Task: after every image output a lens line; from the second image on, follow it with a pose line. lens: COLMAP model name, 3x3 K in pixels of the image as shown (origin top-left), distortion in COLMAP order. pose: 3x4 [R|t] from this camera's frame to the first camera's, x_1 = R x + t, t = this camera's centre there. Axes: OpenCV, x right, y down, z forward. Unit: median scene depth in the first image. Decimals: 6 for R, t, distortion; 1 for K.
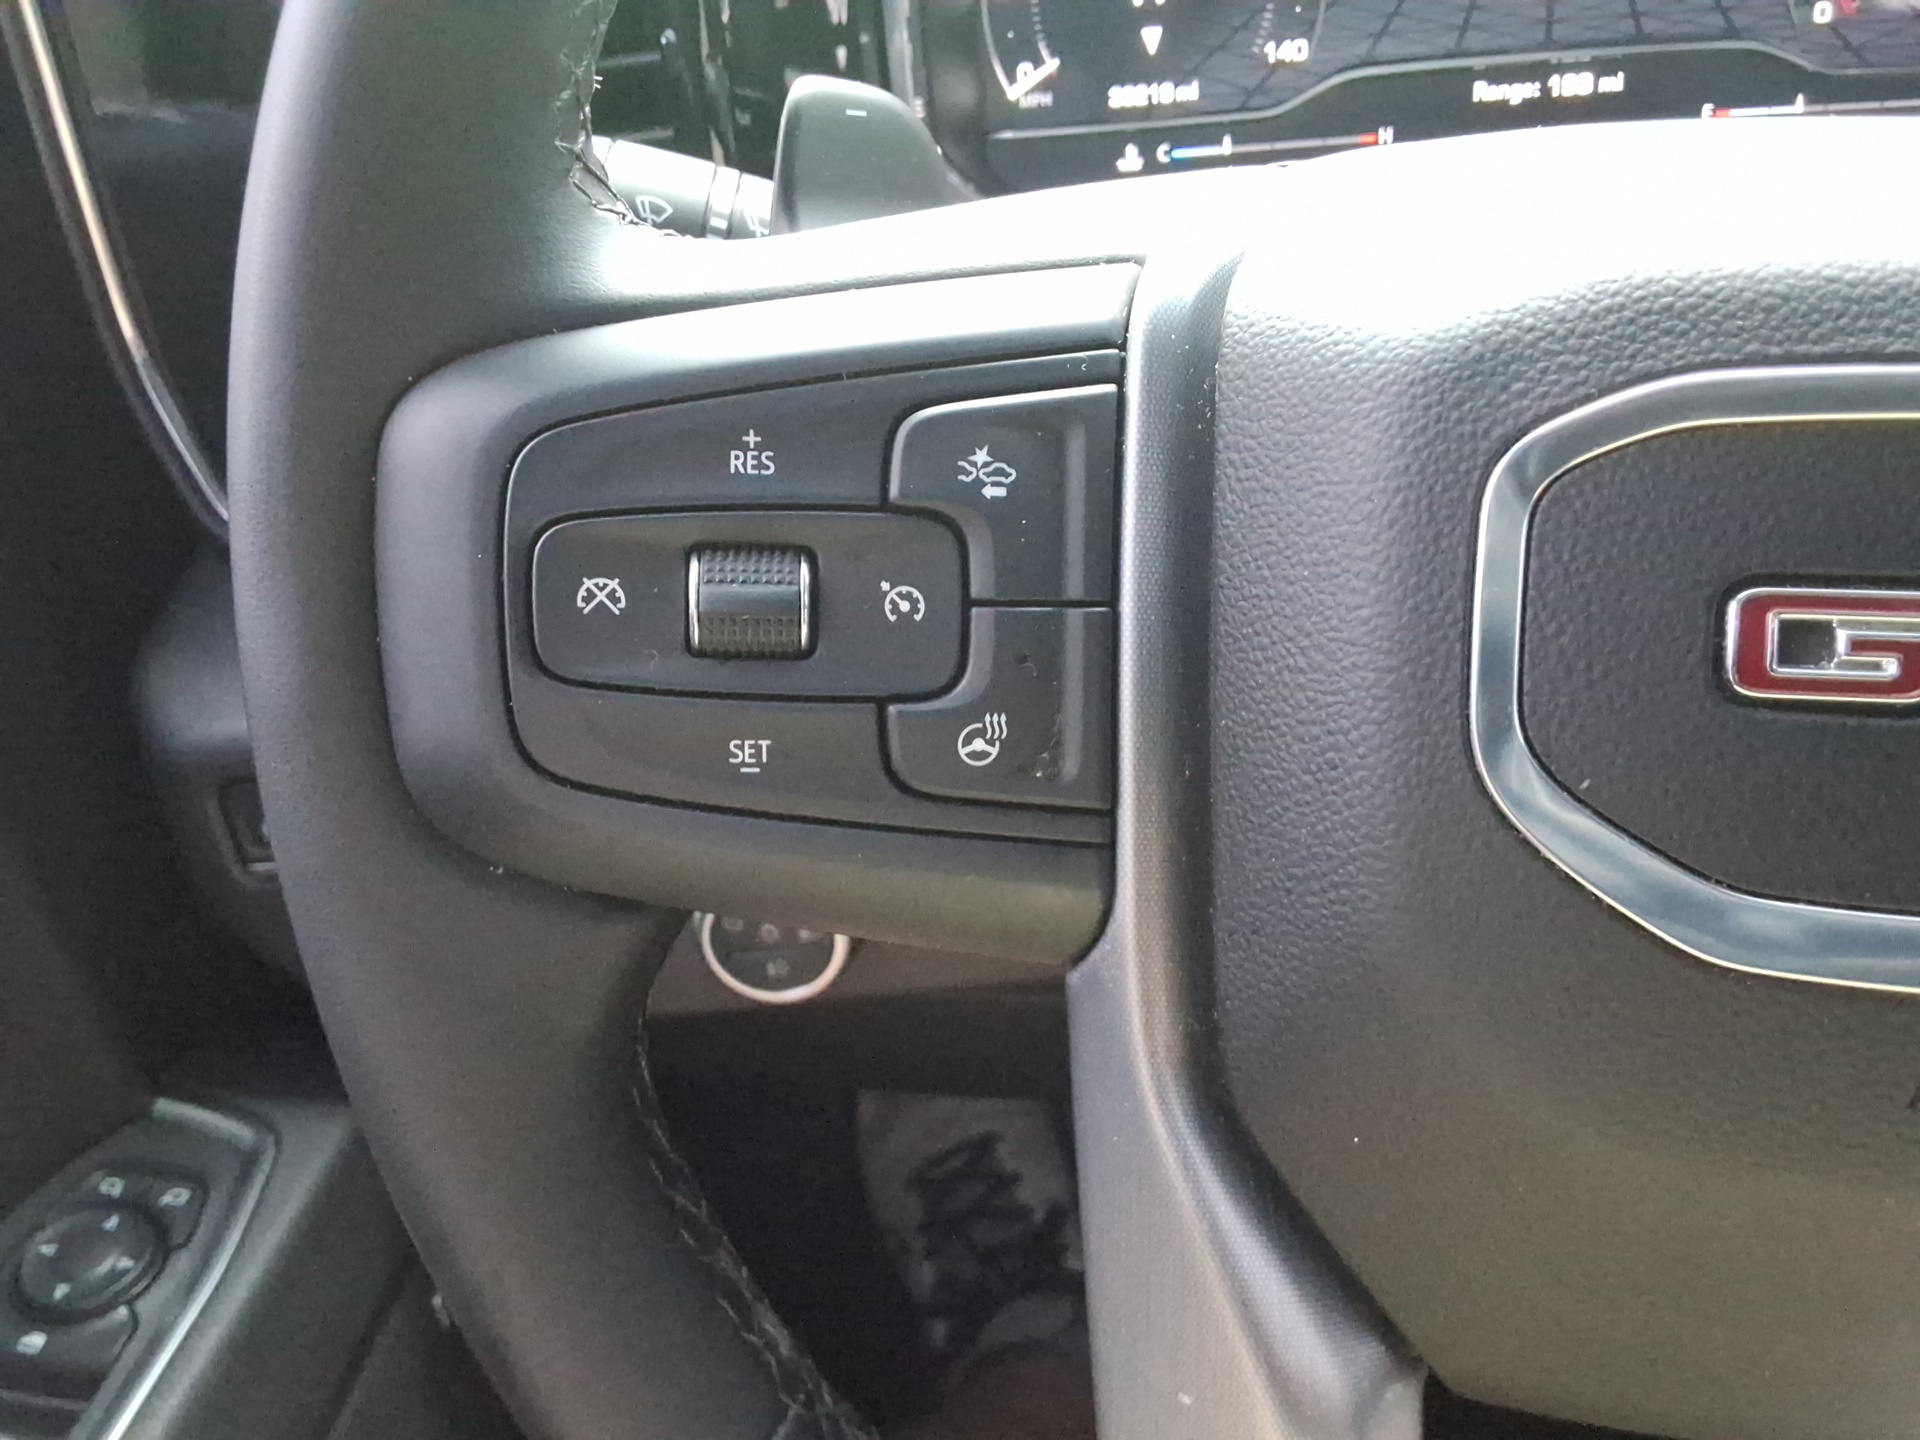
lens RADIAL K [[1535.8, 0, 999.1], [0, 1535.8, 723.1], [0, 0, 1]] dist [0.104414, -0.159965]
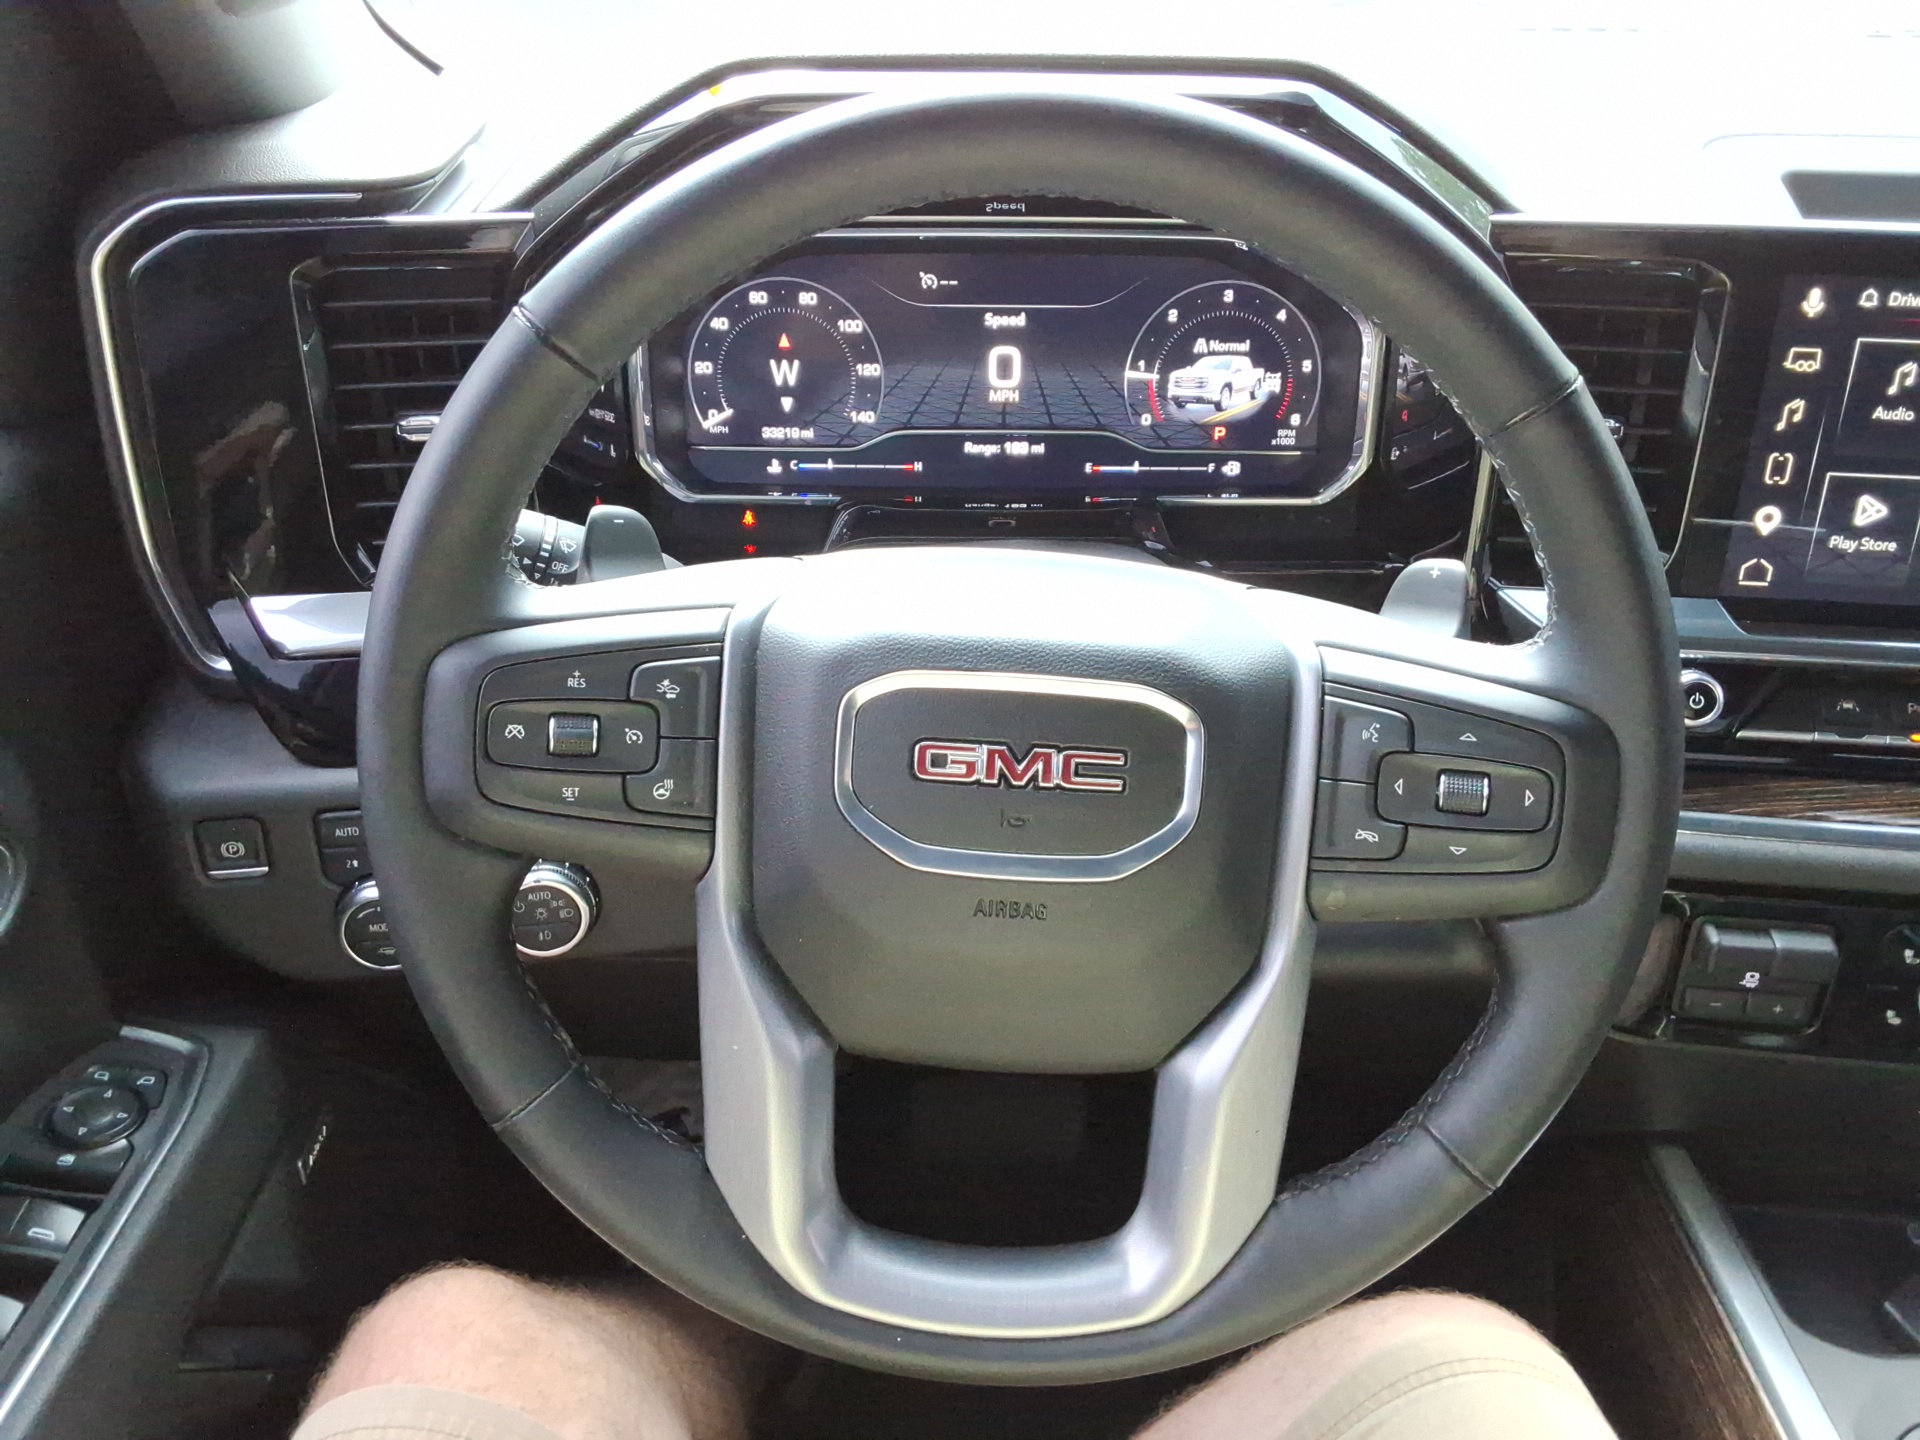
lens RADIAL K [[1535.8, 0, 973.6], [0, 1535.8, 707.4], [0, 0, 1]] dist [0.104414, -0.159965]
pose [[0.986421, 0.030171, 0.161442, 0.036996], [-0.018842, 0.997280, -0.071256, 0.021847], [-0.163153, 0.067246, 0.984306, -0.752722]]
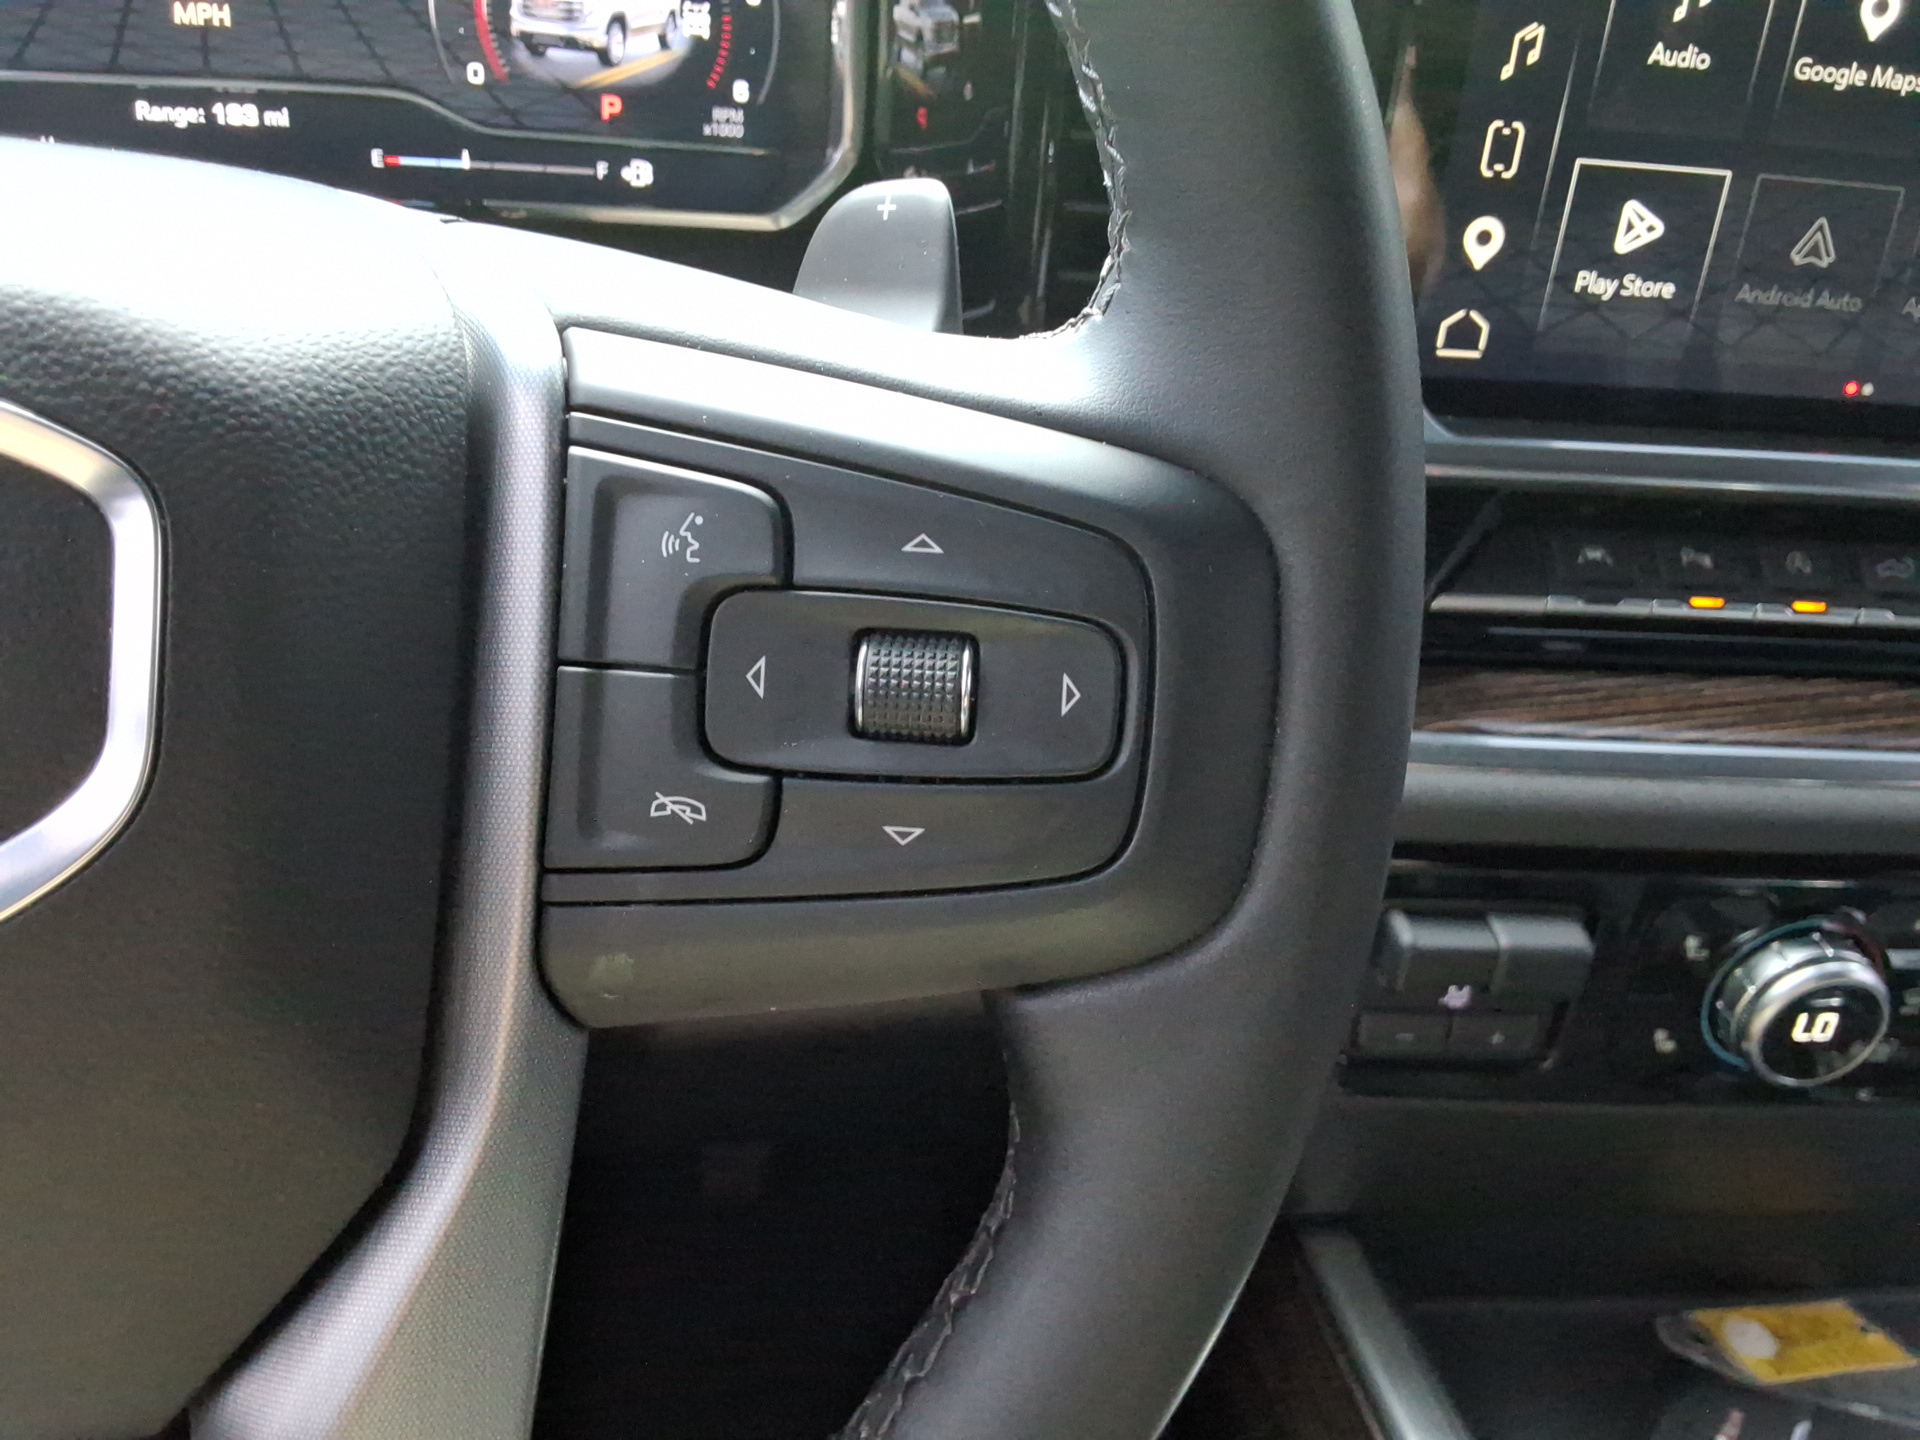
lens RADIAL K [[1535.8, 0, 967.6], [0, 1535.8, 715.2], [0, 0, 1]] dist [0.104414, -0.159965]
pose [[0.927721, -0.004440, 0.373247, 0.434640], [0.018996, 0.999195, -0.035329, 0.020383], [-0.372790, 0.039866, 0.927059, -0.088632]]
